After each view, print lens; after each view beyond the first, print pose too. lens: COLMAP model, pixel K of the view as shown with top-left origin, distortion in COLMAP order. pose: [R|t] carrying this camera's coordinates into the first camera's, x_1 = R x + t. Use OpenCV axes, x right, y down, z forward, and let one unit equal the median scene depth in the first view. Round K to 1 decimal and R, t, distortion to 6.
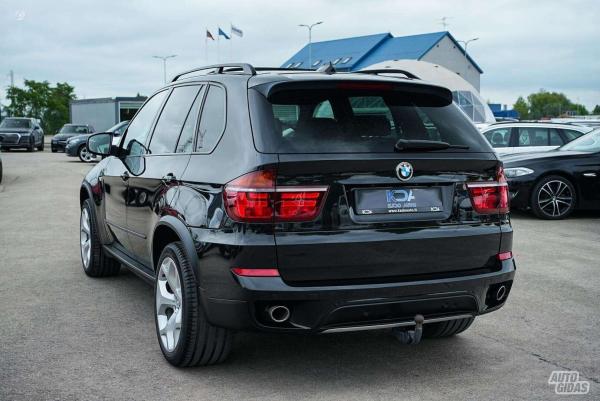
lens RADIAL K [[848.4, 0, 300.0], [0, 848.4, 200.5], [0, 0, 1]] dist [-0.012125, -0.047822]
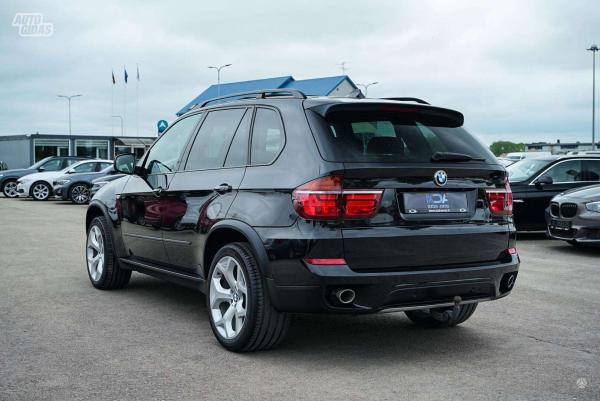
lens RADIAL K [[848.4, 0, 300.0], [0, 848.4, 200.5], [0, 0, 1]] dist [-0.012125, -0.047822]
pose [[0.990856, -0.002758, 0.134892, -0.095569], [0.009590, 0.998702, -0.050020, 0.022522], [-0.134579, 0.050856, 0.989597, -0.067155]]
